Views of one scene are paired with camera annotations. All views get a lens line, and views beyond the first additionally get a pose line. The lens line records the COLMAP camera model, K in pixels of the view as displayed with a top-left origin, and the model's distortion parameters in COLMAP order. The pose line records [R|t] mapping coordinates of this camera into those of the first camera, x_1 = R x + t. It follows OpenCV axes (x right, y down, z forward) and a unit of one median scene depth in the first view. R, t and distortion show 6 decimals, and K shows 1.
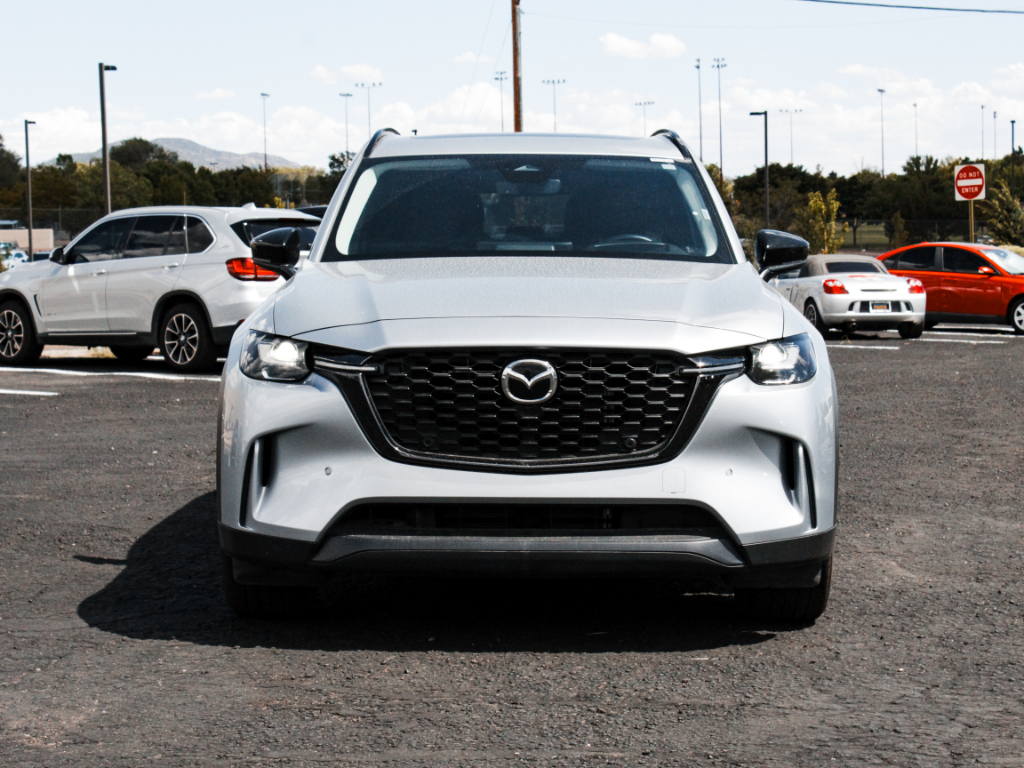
lens RADIAL K [[2337.6, 0, 512.0], [0, 2337.6, 384.0], [0, 0, 1]] dist [0.047061, -0.086532]
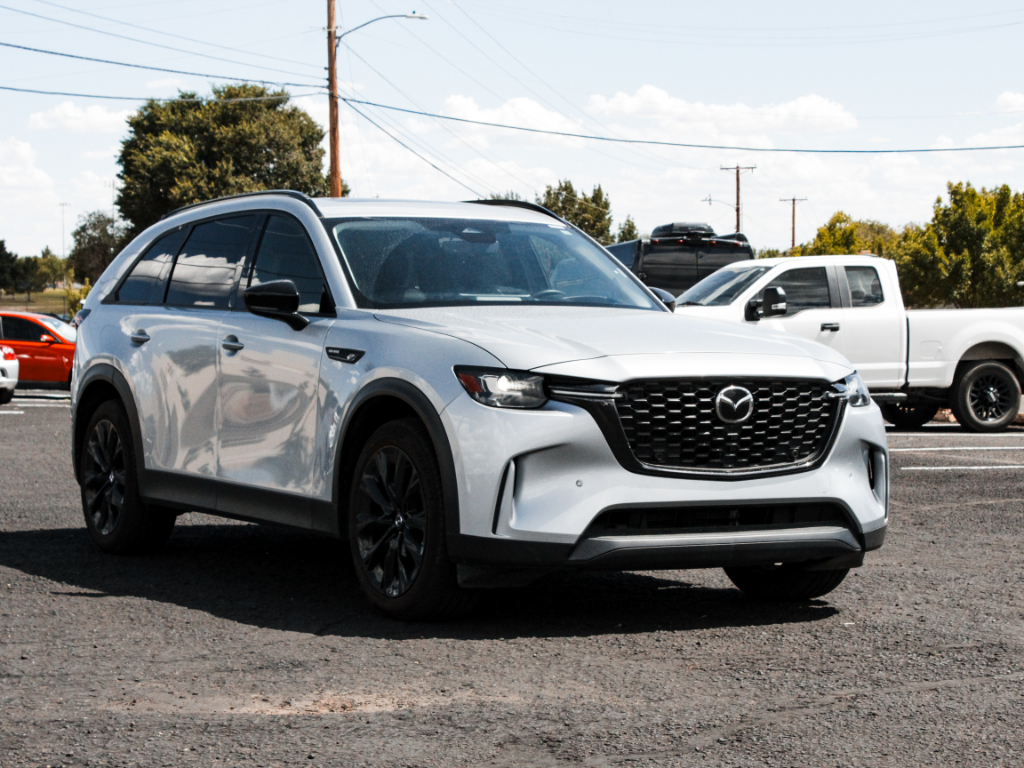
lens RADIAL K [[2337.6, 0, 512.0], [0, 2337.6, 384.0], [0, 0, 1]] dist [0.047061, -0.086532]
pose [[0.867159, -0.006875, 0.497983, -0.691705], [0.022958, 0.999394, -0.026181, 0.017214], [-0.497501, 0.034136, 0.866791, -0.005316]]
